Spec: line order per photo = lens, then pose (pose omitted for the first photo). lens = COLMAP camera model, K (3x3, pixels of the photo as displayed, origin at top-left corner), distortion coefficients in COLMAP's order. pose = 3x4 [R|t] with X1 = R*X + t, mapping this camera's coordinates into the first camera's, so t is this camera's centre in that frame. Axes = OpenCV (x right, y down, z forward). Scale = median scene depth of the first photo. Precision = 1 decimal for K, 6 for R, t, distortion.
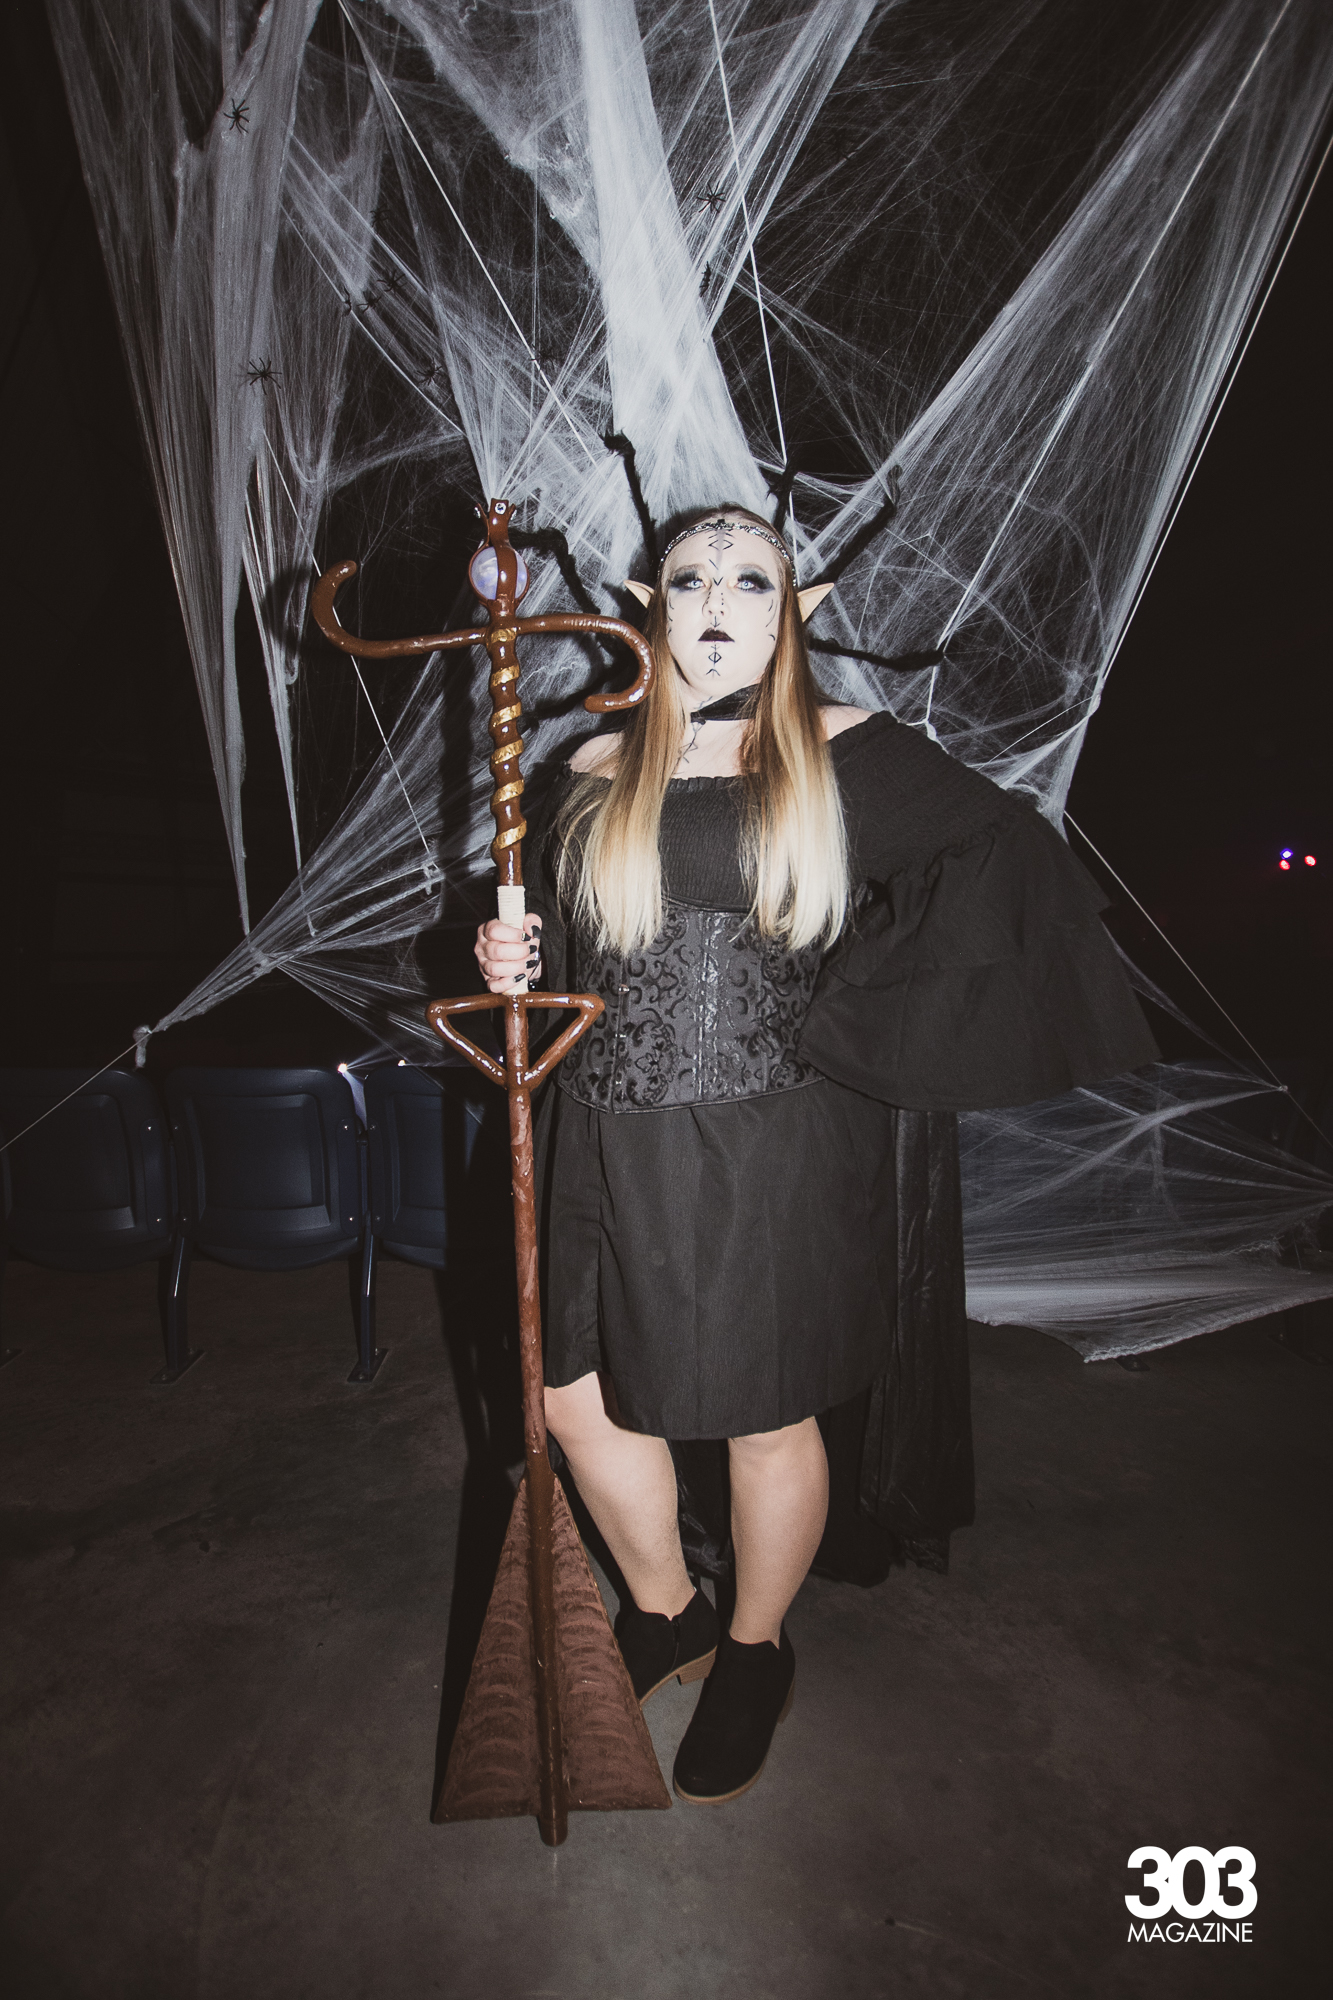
lens RADIAL K [[963.9, 0, 639.0], [0, 963.9, 914.3], [0, 0, 1]] dist [-0.025837, 0.000857]
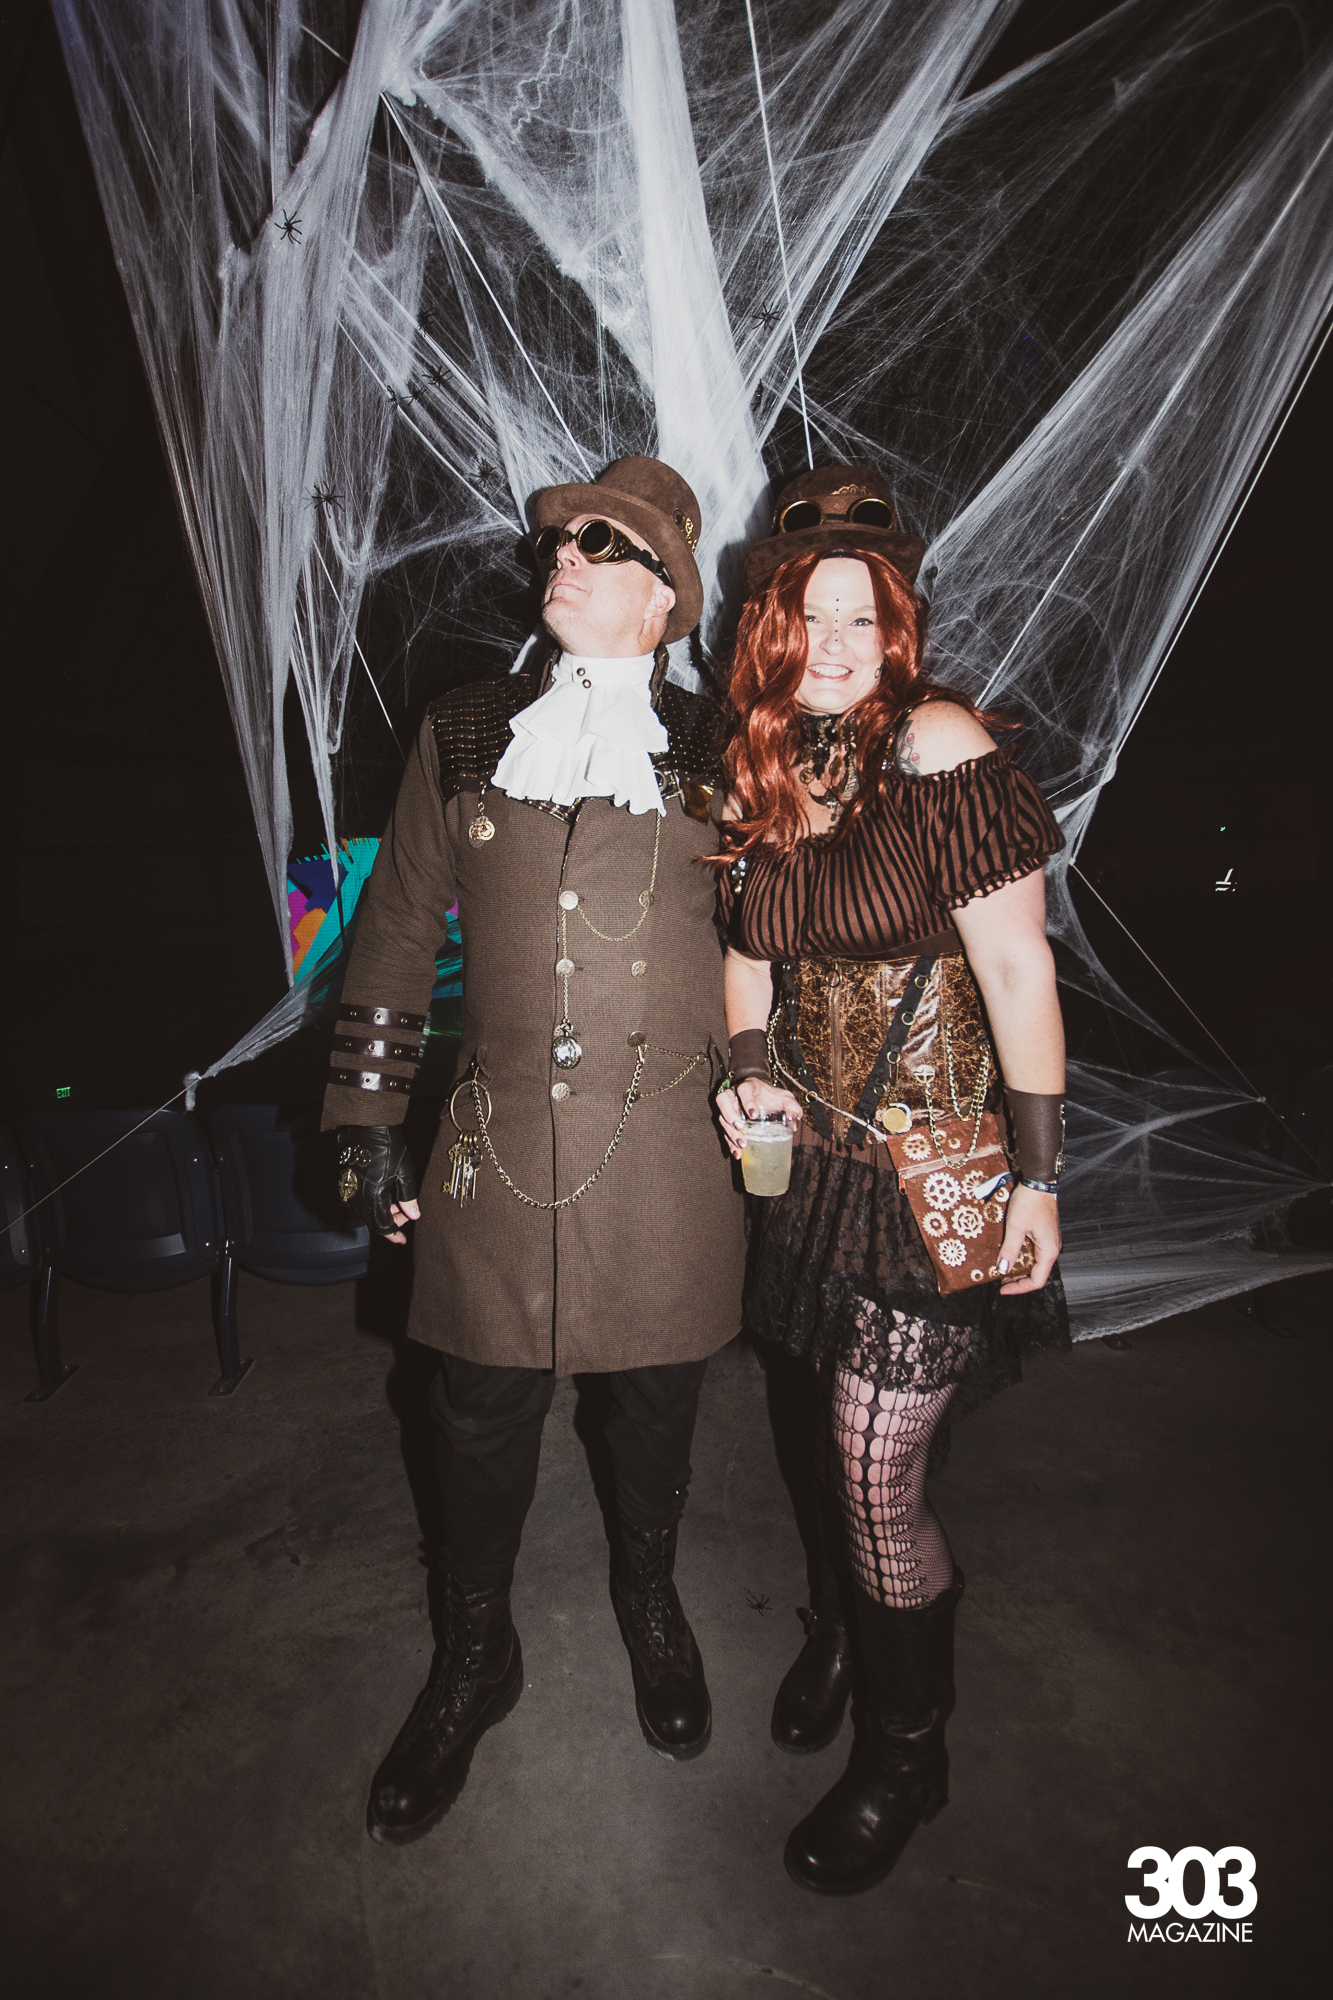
lens RADIAL K [[959.8, 0, 621.2], [0, 959.8, 922.2], [0, 0, 1]] dist [-0.024526, -0.000439]
pose [[0.999370, -0.023684, 0.026448, -0.102476], [0.021815, 0.997389, 0.068837, -0.148068], [-0.028009, -0.068217, 0.997277, -0.054978]]
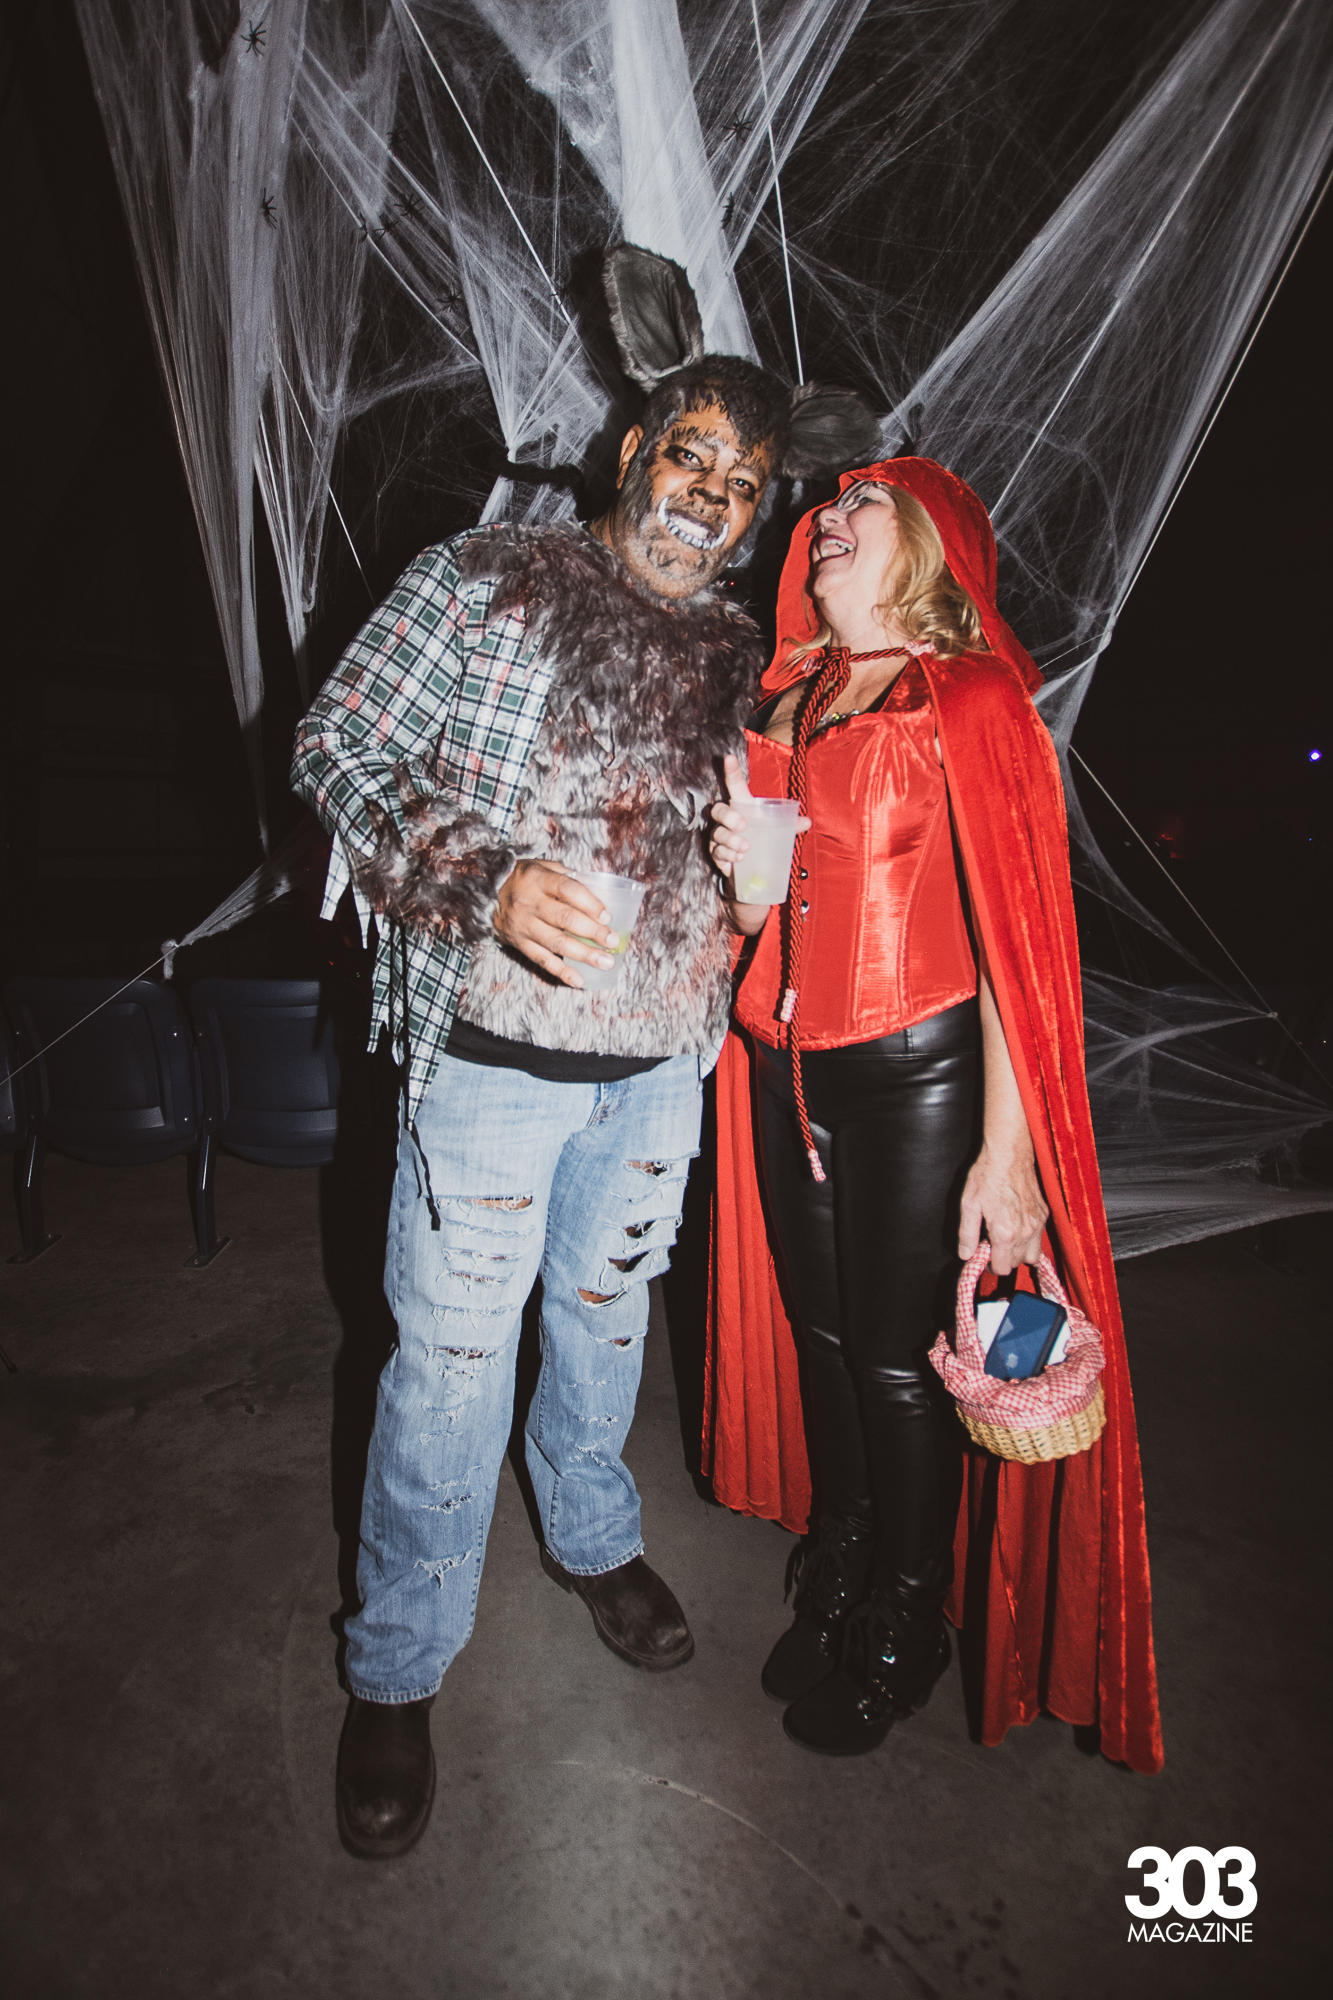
lens RADIAL K [[995.7, 0, 591.7], [0, 995.7, 915.2], [0, 0, 1]] dist [-0.026547, 0.000665]
pose [[0.999375, 0.011477, -0.033434, -0.026920], [-0.007845, 0.994249, 0.106806, -0.041572], [0.034468, -0.106477, 0.993718, -0.084241]]
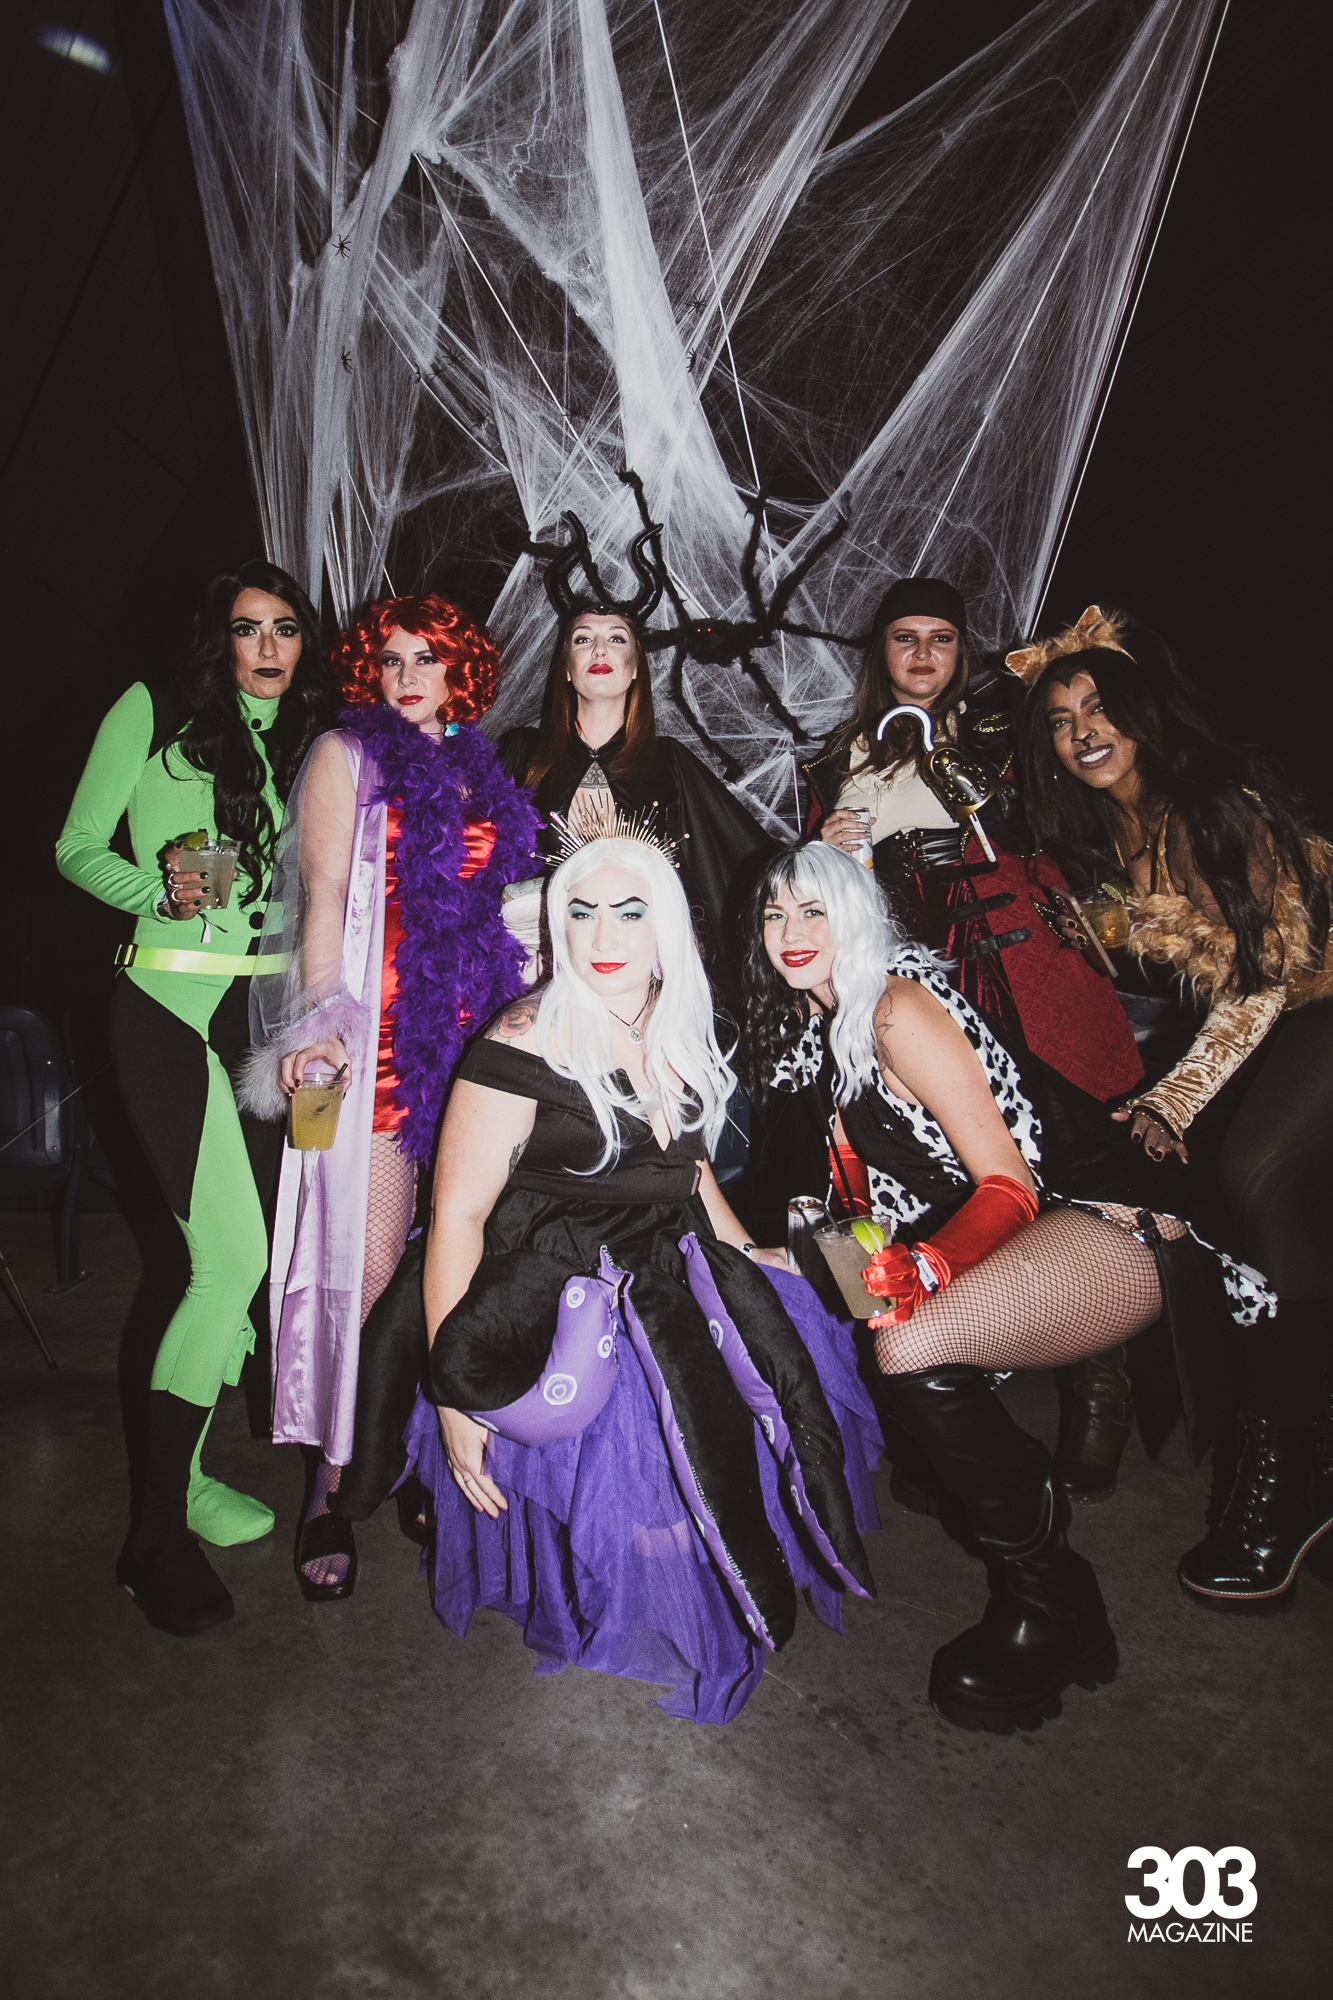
lens RADIAL K [[1061.2, 0, 645.9], [0, 1061.2, 852.8], [0, 0, 1]] dist [-0.026829, 0.001735]
pose [[0.999750, -0.011378, -0.019228, 0.020749], [0.009922, 0.997196, -0.074173, 0.113548], [0.020018, 0.073964, 0.997060, -0.368581]]
